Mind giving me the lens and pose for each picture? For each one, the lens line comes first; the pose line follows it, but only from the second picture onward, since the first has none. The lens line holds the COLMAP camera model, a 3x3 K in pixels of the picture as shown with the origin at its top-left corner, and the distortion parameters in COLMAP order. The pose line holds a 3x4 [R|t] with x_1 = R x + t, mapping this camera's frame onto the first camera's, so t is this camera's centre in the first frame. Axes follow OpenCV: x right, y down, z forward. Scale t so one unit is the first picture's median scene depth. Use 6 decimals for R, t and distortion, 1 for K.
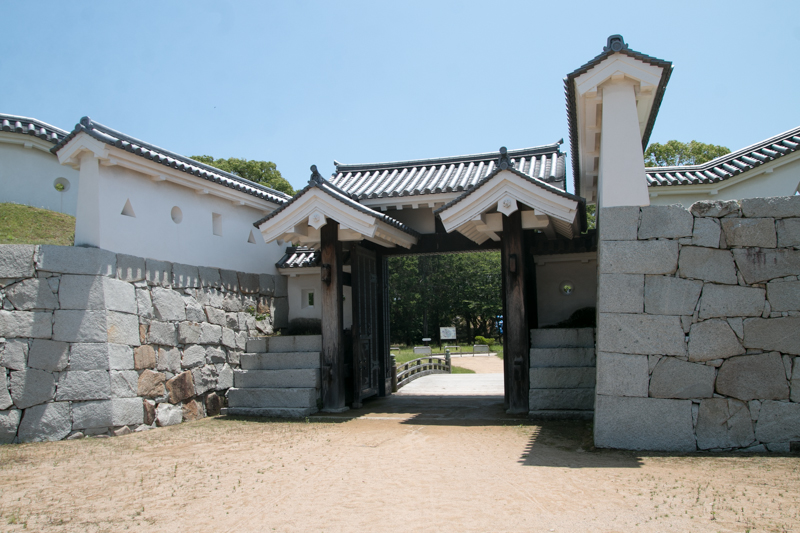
lens RADIAL K [[665.4, 0, 400.0], [0, 665.4, 266.5], [0, 0, 1]] dist [-0.216657, -0.000135]
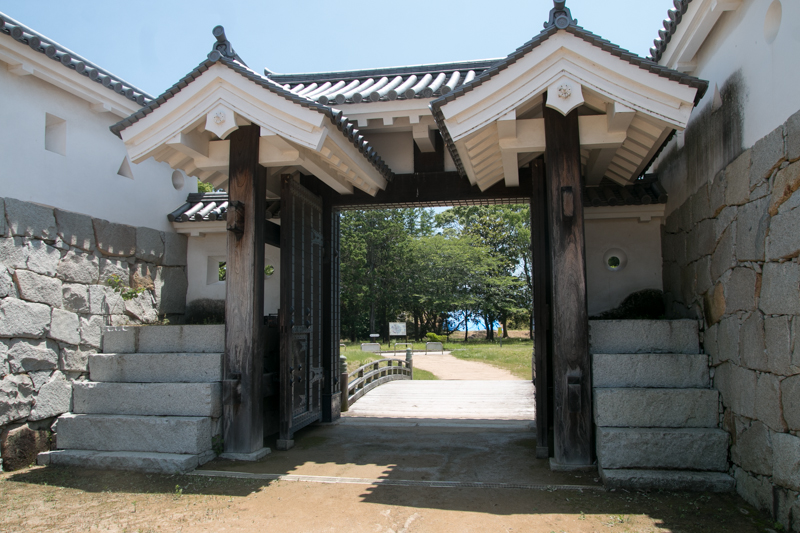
lens RADIAL K [[592.3, 0, 400.0], [0, 592.3, 266.5], [0, 0, 1]] dist [-0.153260, 0.117741]
pose [[0.994951, 0.025951, 0.096945, -0.016165], [-0.025318, 0.999649, -0.007746, 0.050937], [-0.097112, 0.005253, 0.995260, 0.457952]]
